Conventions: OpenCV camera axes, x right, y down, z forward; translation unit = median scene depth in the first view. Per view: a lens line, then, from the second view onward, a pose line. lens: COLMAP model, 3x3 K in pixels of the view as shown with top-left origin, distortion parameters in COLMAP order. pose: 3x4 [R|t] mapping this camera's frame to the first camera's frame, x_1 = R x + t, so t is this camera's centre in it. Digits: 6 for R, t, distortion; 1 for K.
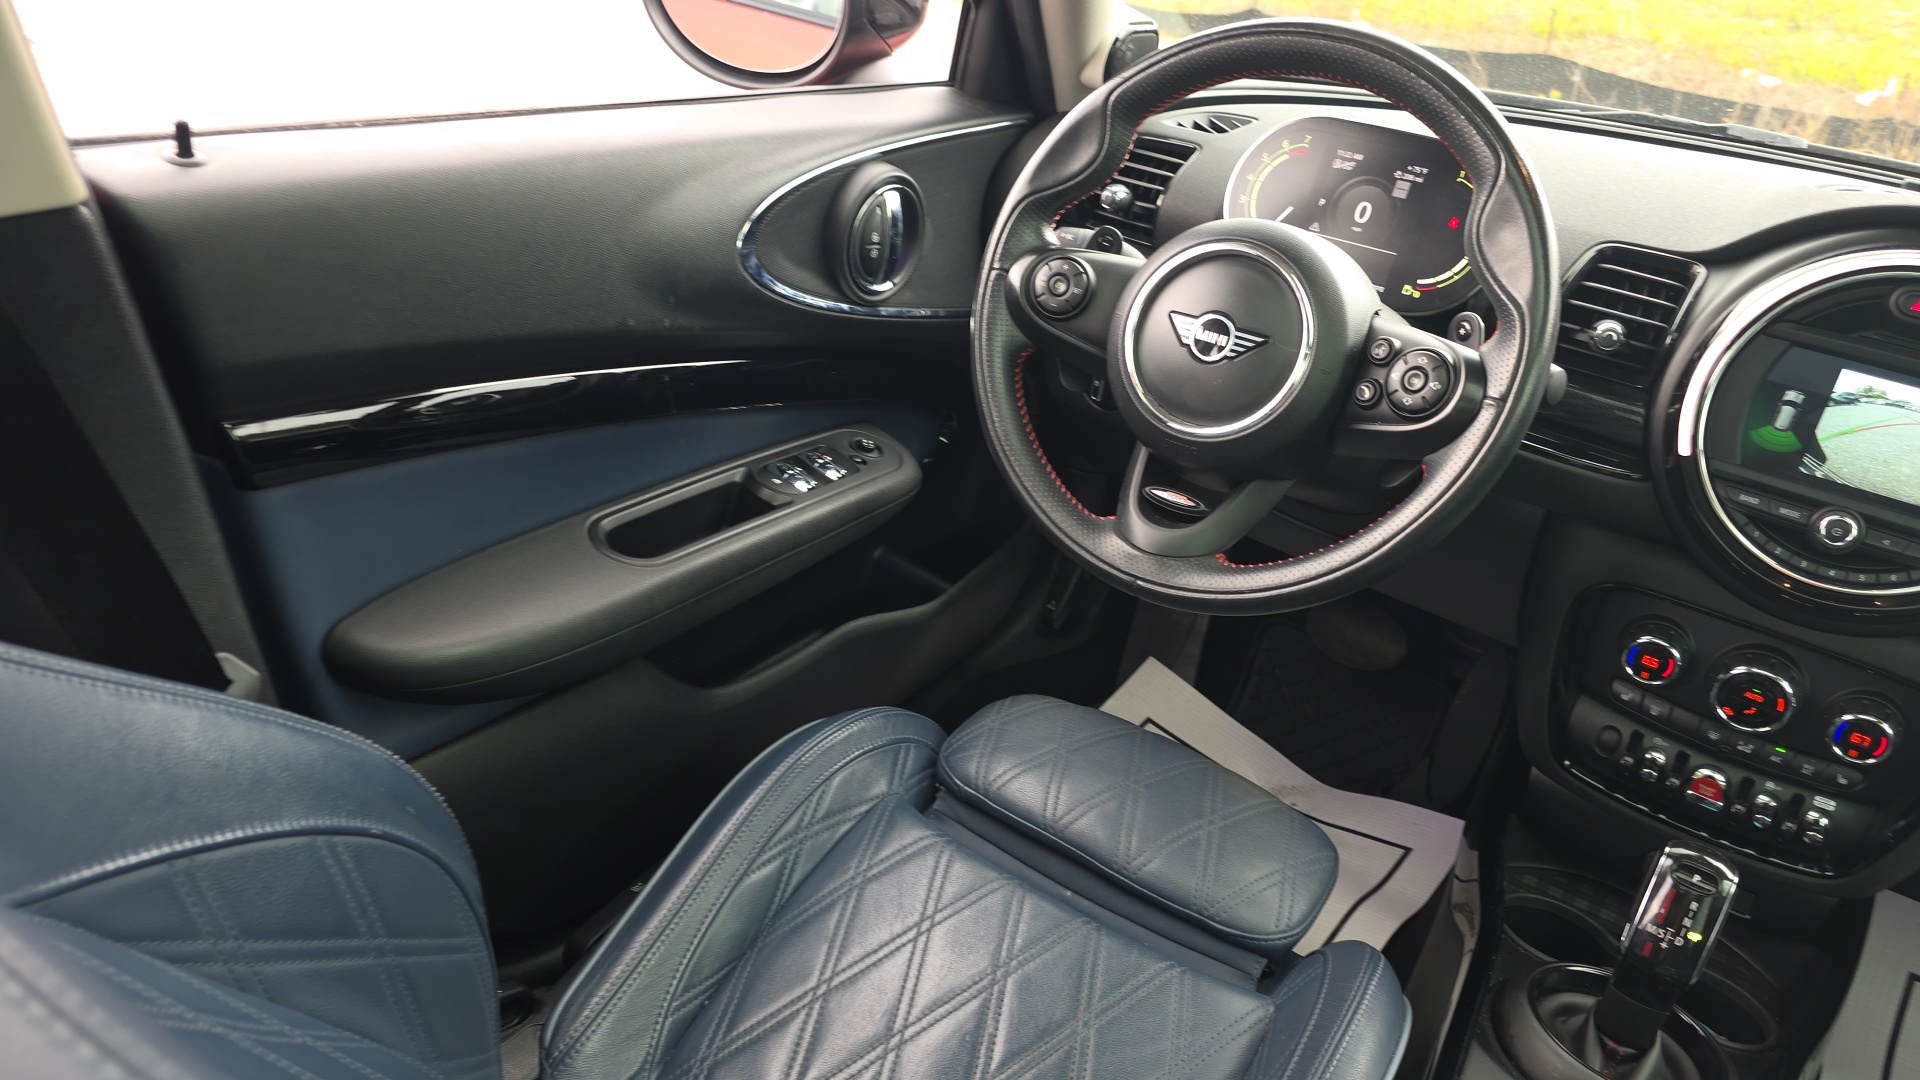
lens RADIAL K [[1279.2, 0, 1009.8], [0, 1279.2, 566.7], [0, 0, 1]] dist [0.047044, -0.046170]
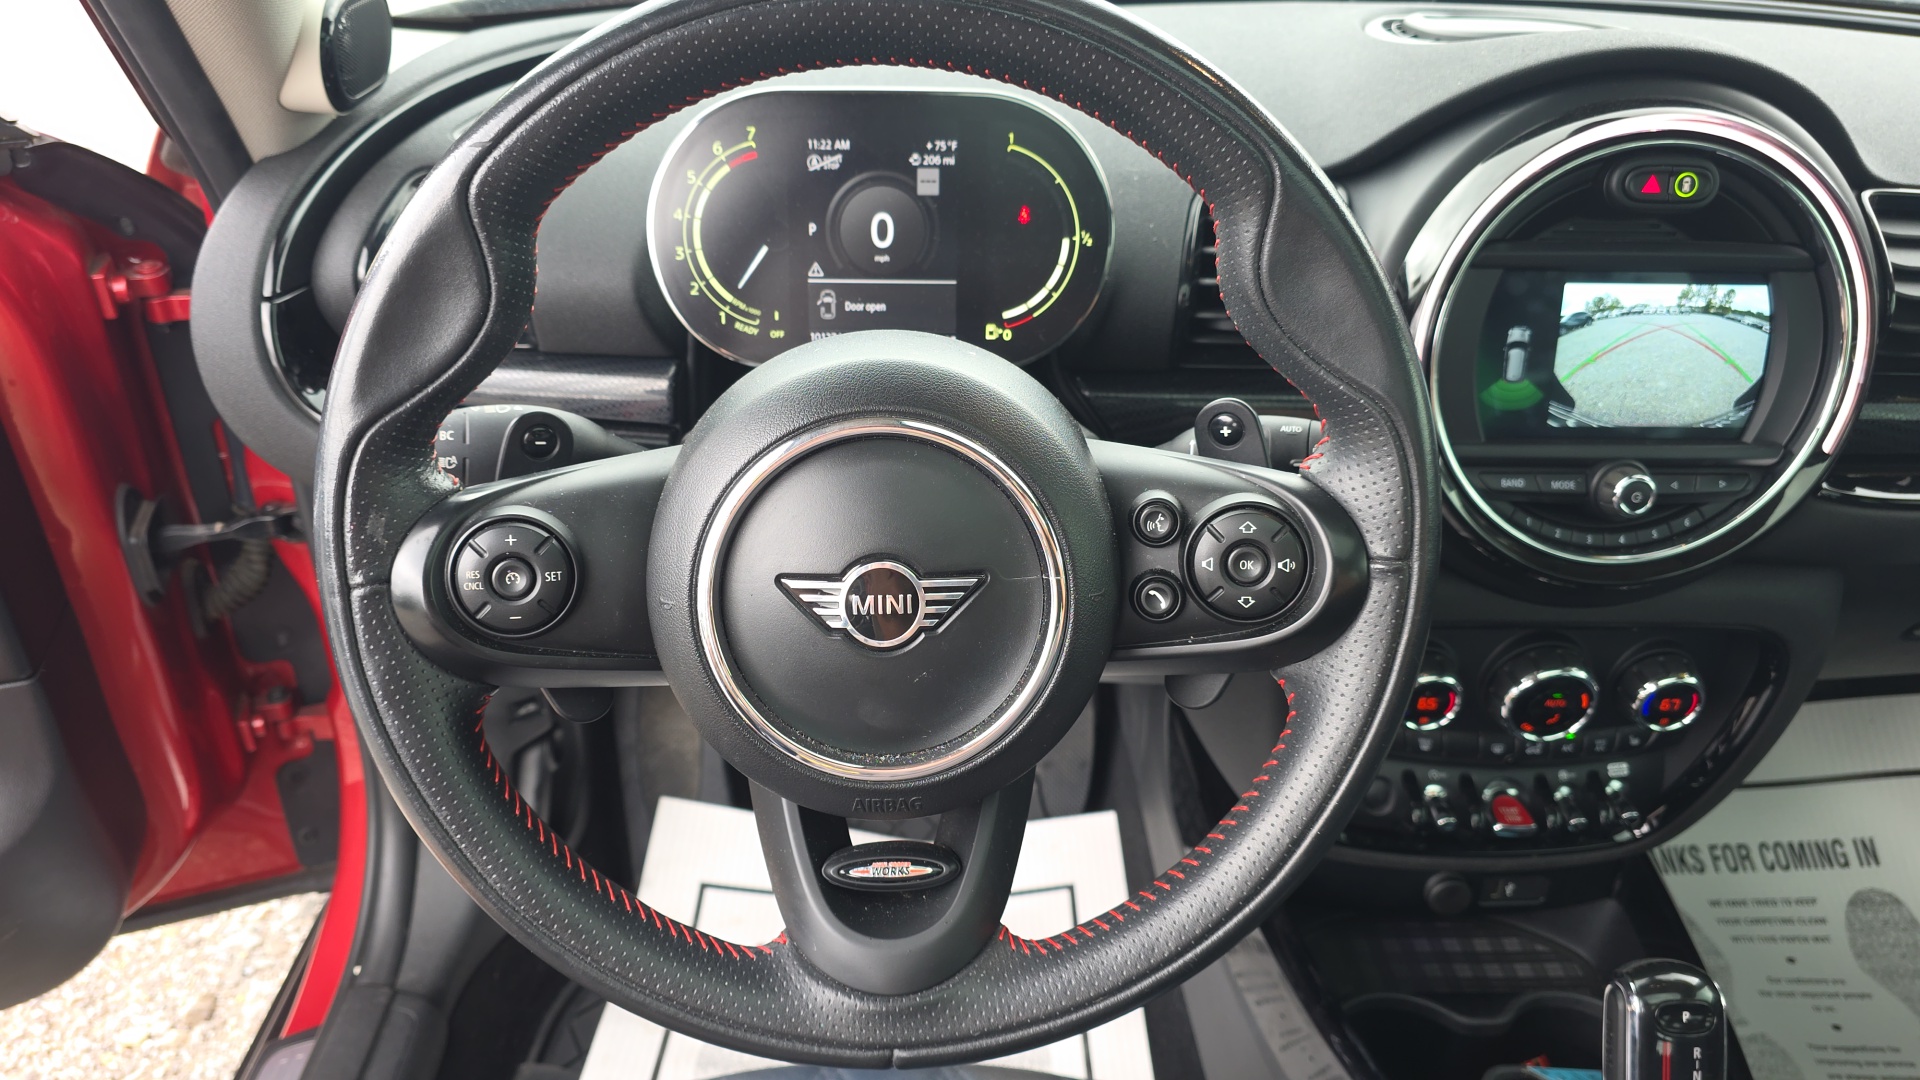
lens RADIAL K [[1303.0, 0, 934.8], [0, 1303.0, 543.5], [0, 0, 1]] dist [0.049618, -0.065367]
pose [[0.821255, -0.381754, 0.424033, -0.034282], [0.344528, 0.924201, 0.164781, -0.245760], [-0.454798, 0.010764, 0.890530, 0.452793]]
